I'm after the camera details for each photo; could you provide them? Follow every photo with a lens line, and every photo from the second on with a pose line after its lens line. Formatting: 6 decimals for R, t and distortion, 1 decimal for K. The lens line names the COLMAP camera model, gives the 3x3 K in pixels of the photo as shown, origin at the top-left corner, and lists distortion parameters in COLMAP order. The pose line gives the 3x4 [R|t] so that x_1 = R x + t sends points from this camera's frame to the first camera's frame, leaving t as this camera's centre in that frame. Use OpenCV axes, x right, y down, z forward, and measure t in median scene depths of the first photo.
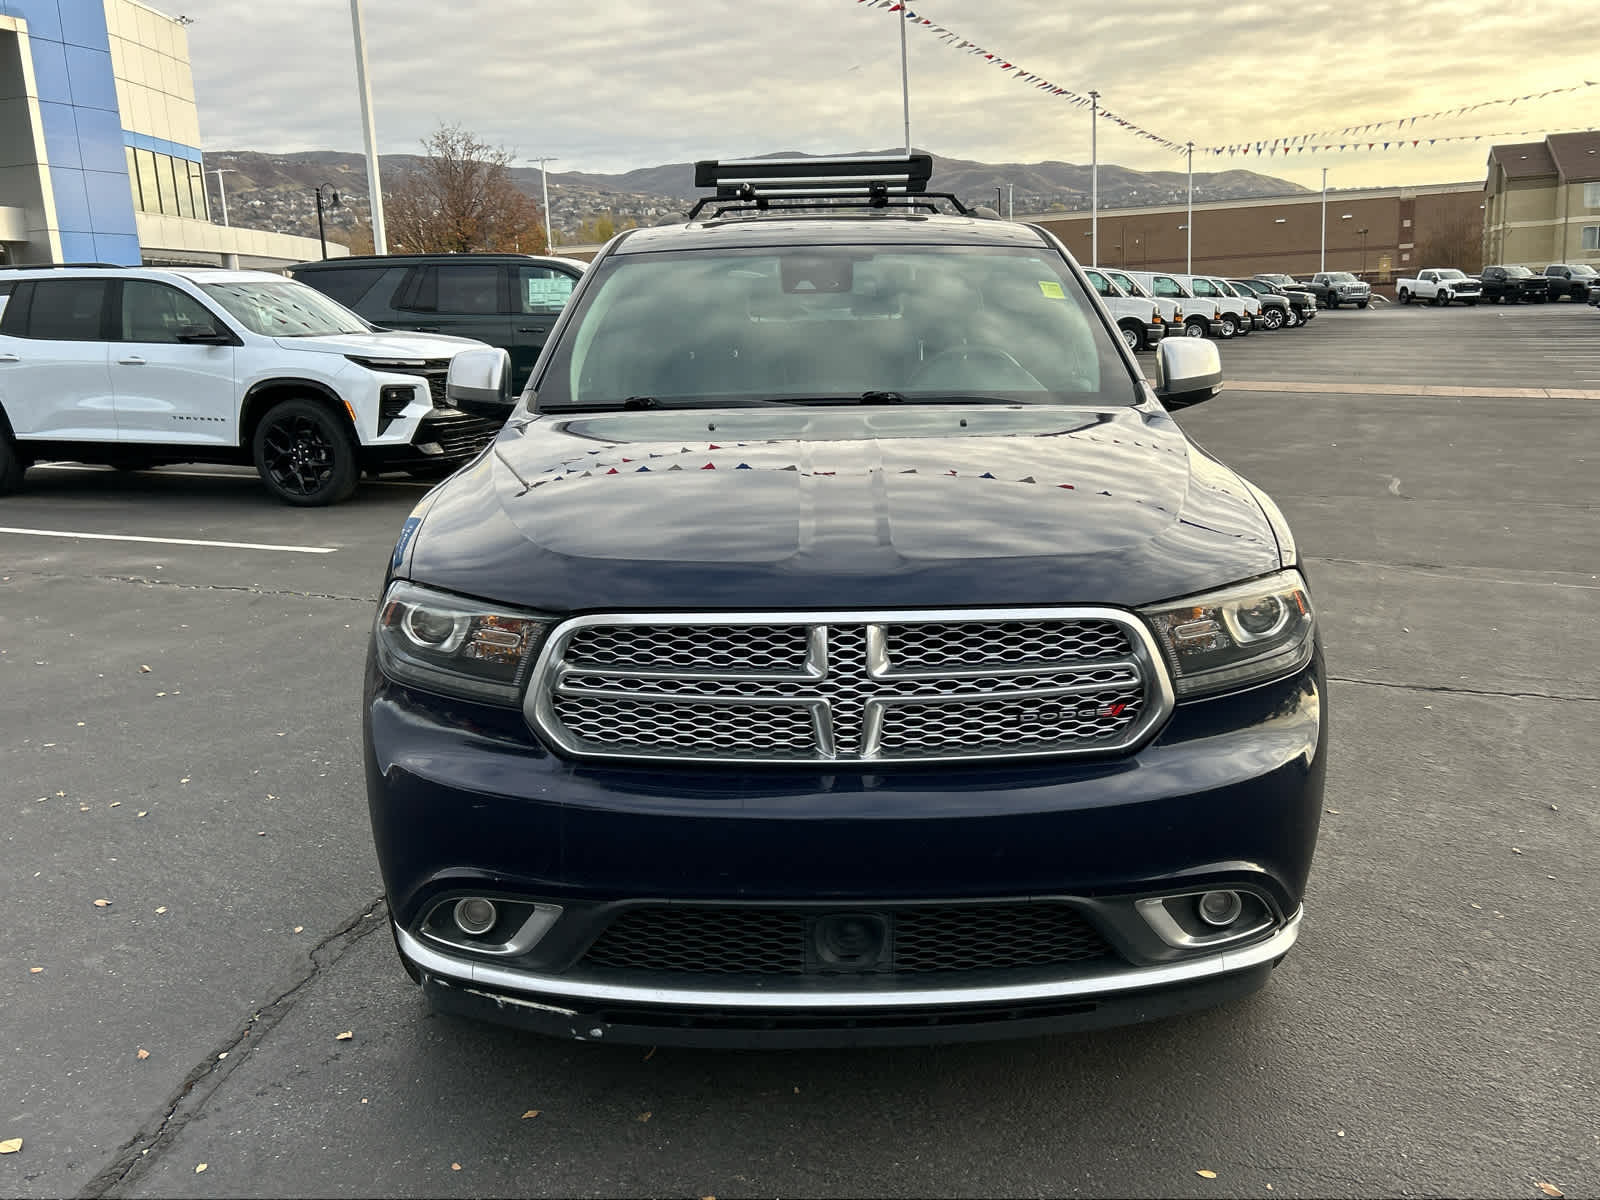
lens RADIAL K [[1445.4, 0, 800.0], [0, 1445.4, 600.0], [0, 0, 1]] dist [0.033656, -0.000567]
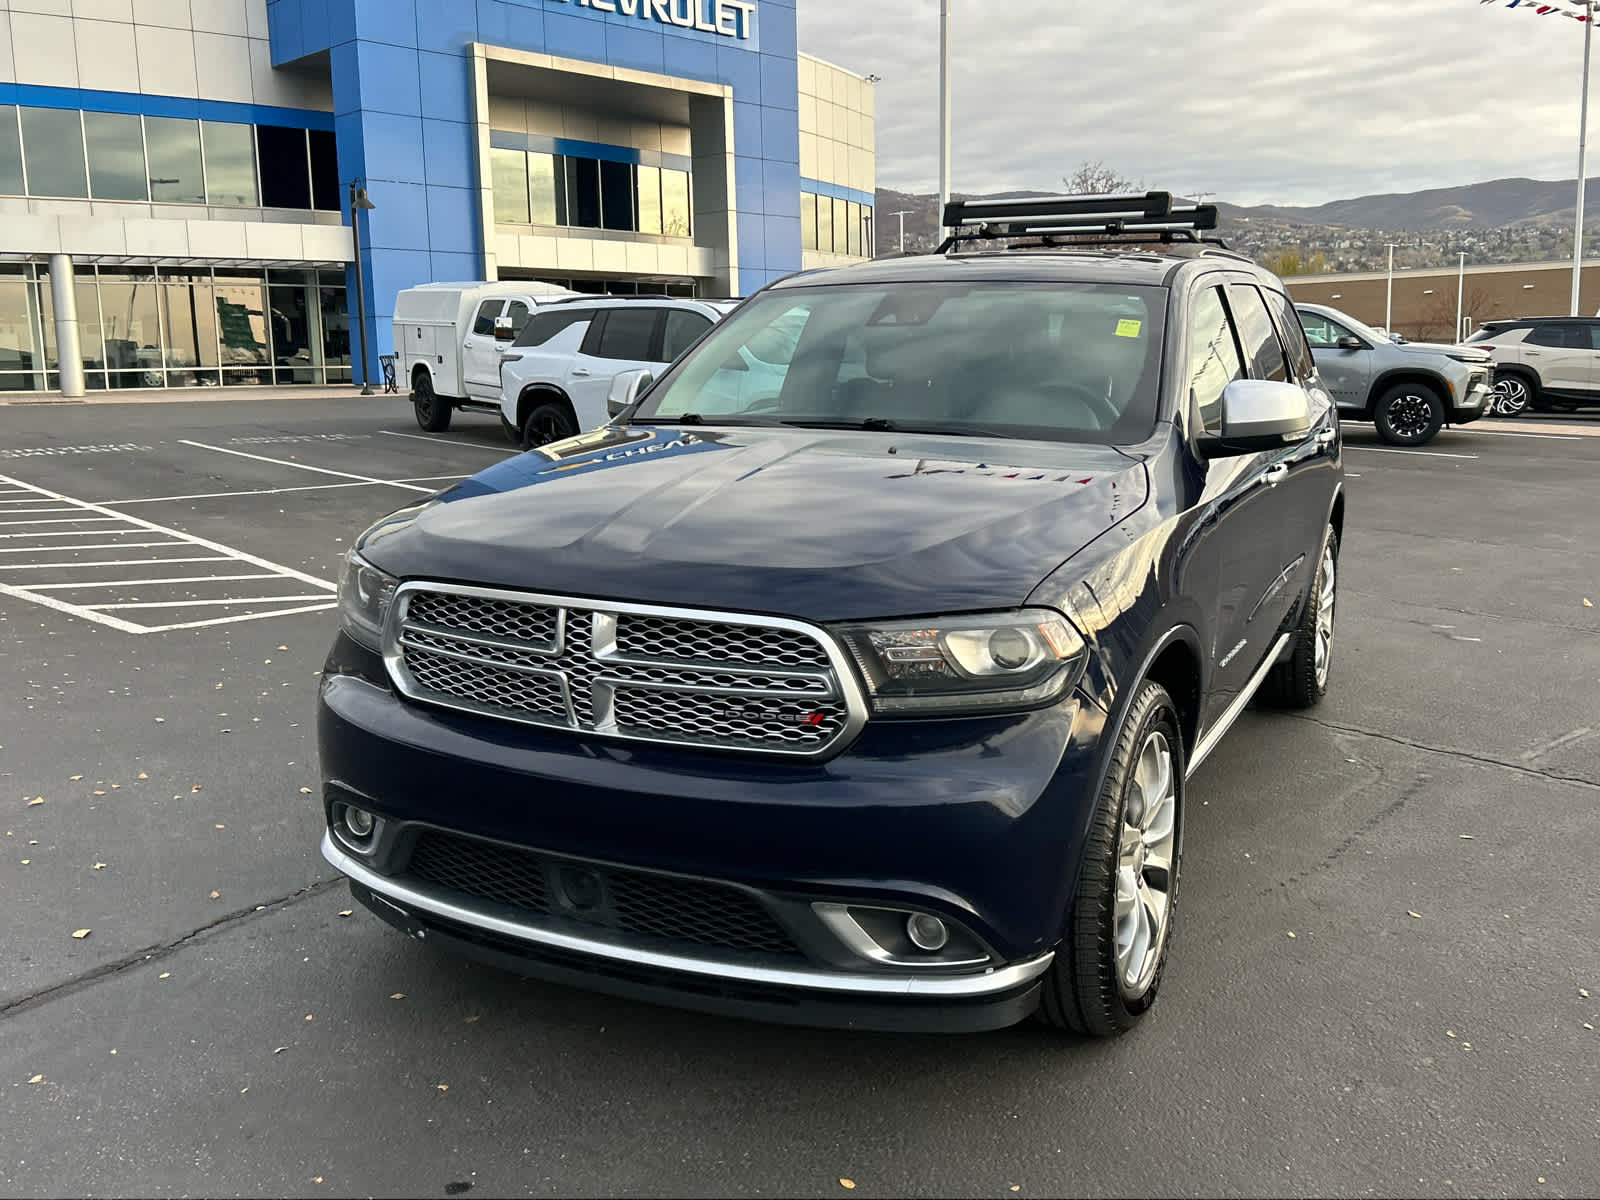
lens RADIAL K [[1445.1, 0, 805.5], [0, 1445.1, 578.1], [0, 0, 1]] dist [0.047710, -0.022331]
pose [[0.905883, 0.093380, -0.413106, 0.591668], [-0.108694, 0.993981, -0.013667, -0.010351], [0.409343, 0.057283, 0.910580, 0.026125]]
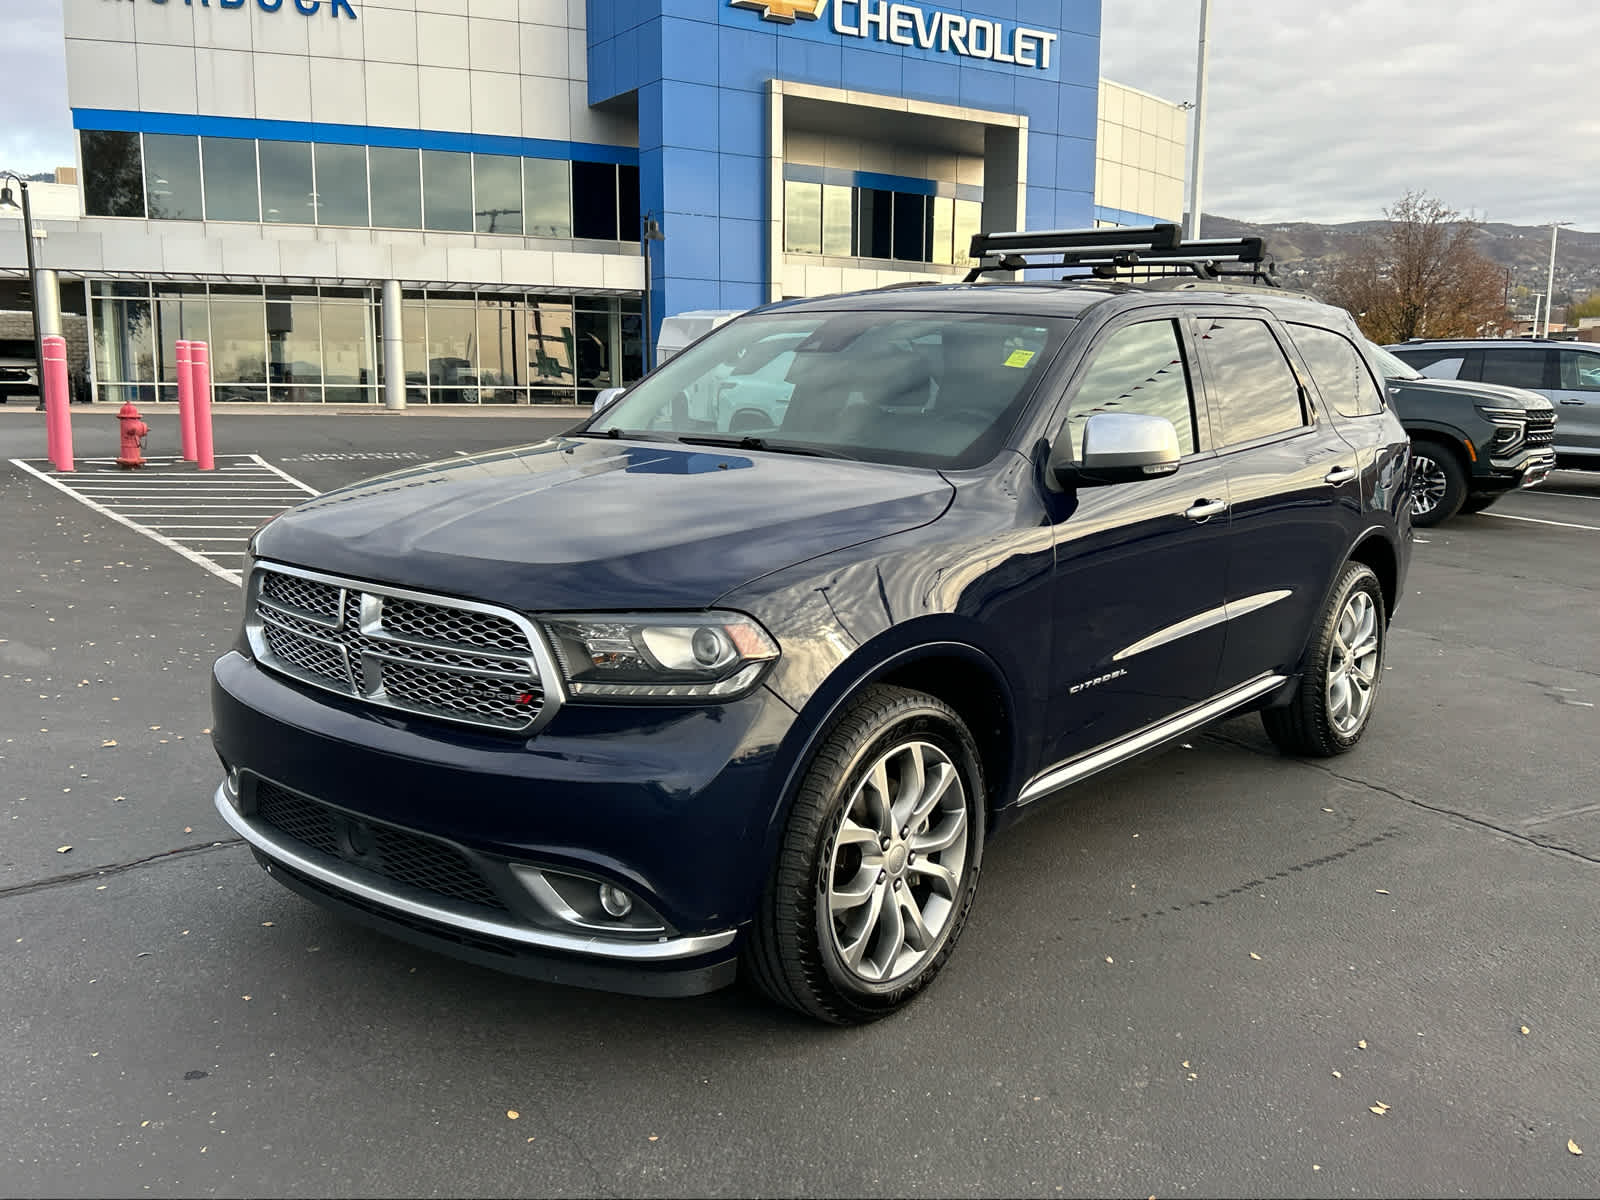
lens RADIAL K [[1429.9, 0, 804.3], [0, 1429.9, 609.1], [0, 0, 1]] dist [0.095910, -0.152368]
pose [[0.795362, 0.143359, -0.588937, 0.996057], [-0.165531, 0.986067, 0.016478, -0.048792], [0.583094, 0.084382, 0.808011, 0.169728]]
